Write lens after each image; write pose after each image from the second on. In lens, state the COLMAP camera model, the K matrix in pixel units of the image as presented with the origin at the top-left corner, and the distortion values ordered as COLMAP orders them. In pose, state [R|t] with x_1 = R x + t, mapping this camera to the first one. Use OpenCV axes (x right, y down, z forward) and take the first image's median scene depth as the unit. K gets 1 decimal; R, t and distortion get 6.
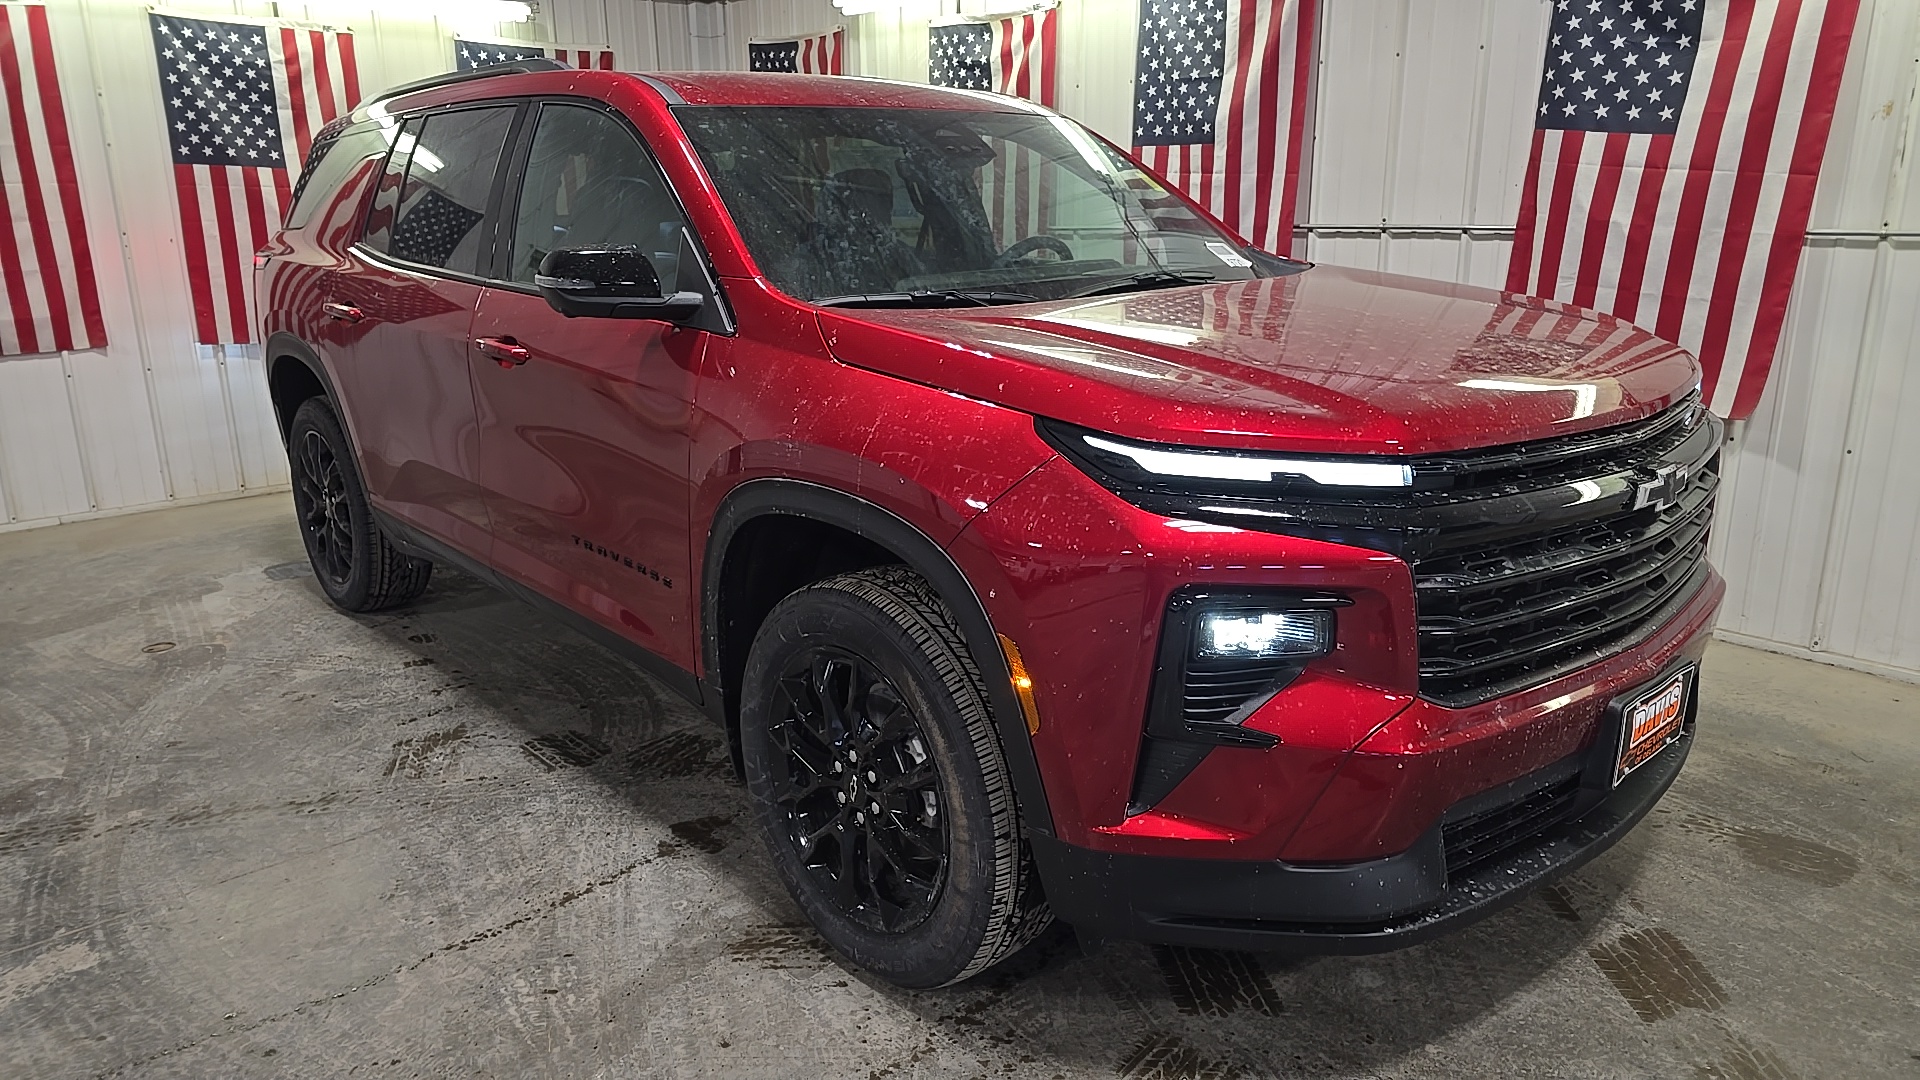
lens RADIAL K [[1309.4, 0, 964.7], [0, 1309.4, 538.6], [0, 0, 1]] dist [0.069322, -0.043927]
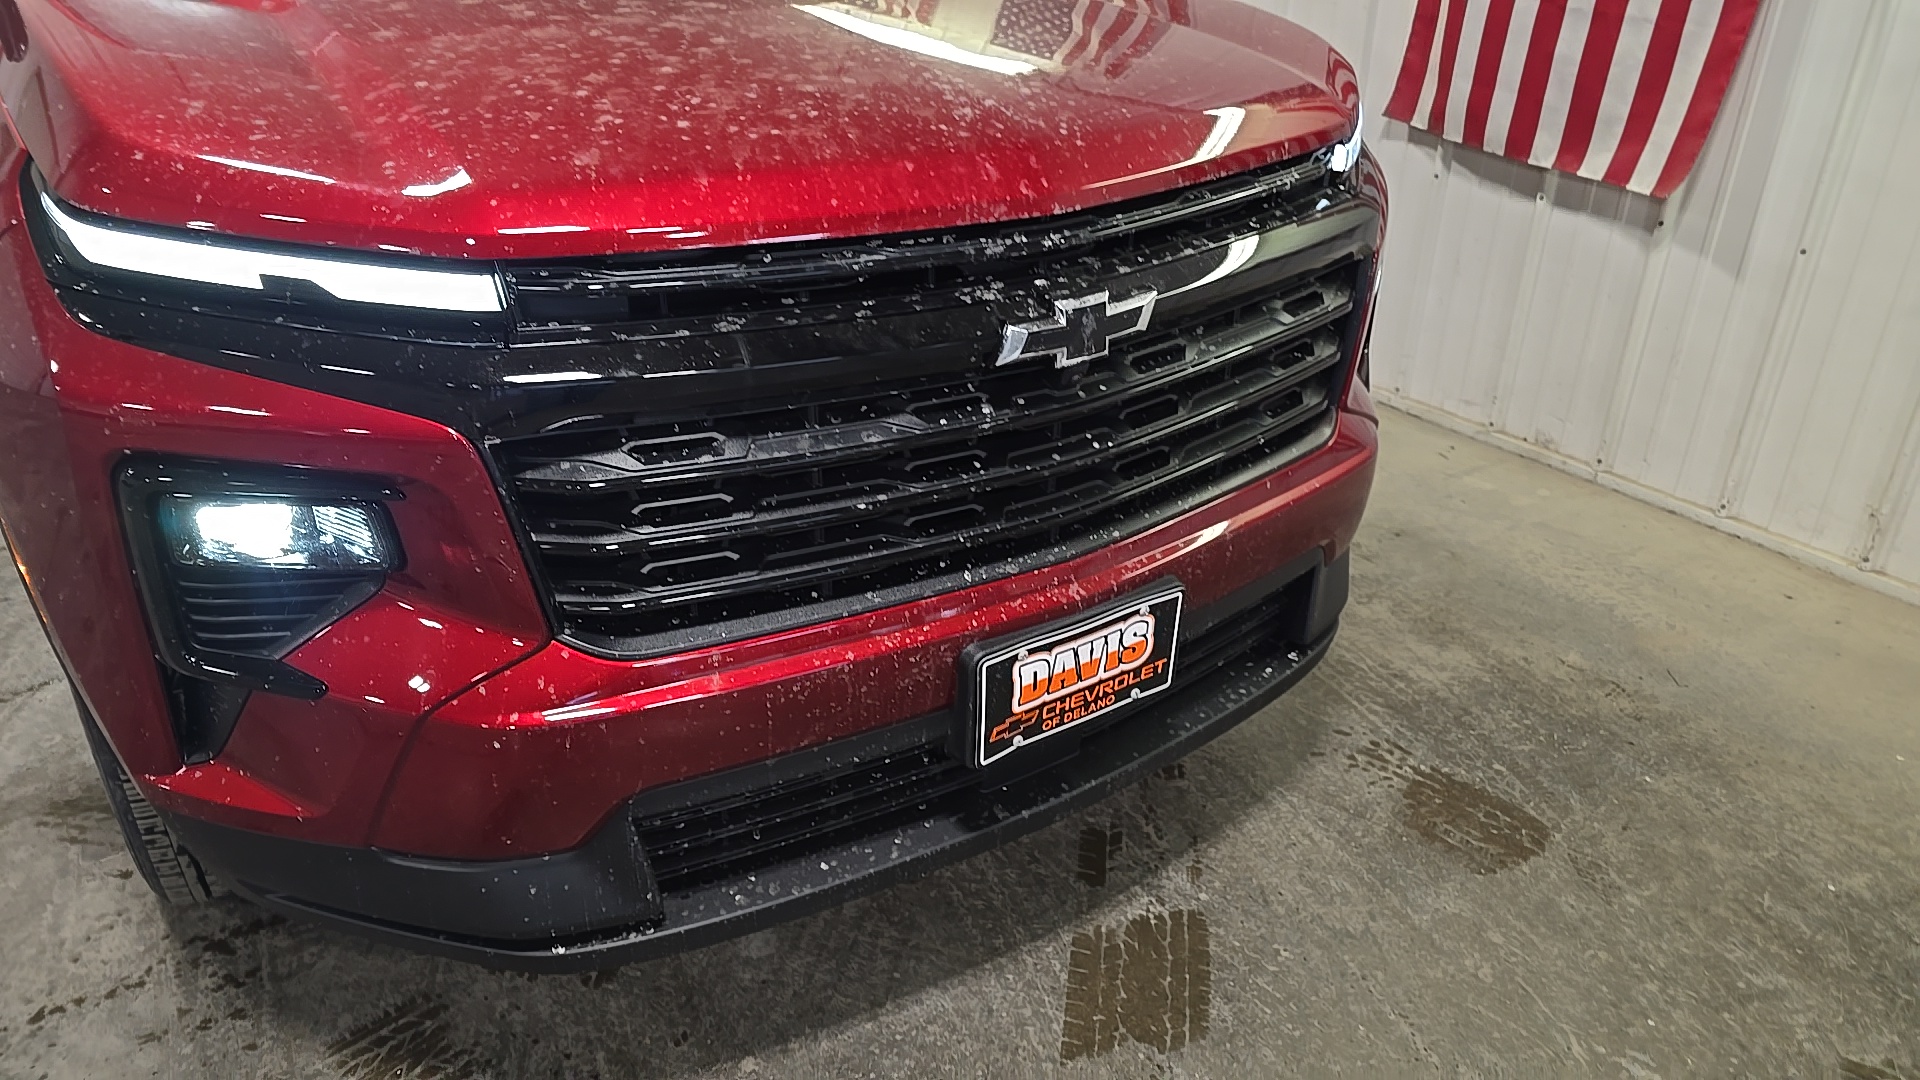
lens RADIAL K [[1309.4, 0, 945.0], [0, 1309.4, 531.4], [0, 0, 1]] dist [0.069322, -0.043927]
pose [[0.987868, 0.086001, -0.129311, 0.482315], [-0.058257, 0.977075, 0.204767, -0.059772], [0.143957, -0.194750, 0.970231, 0.323795]]
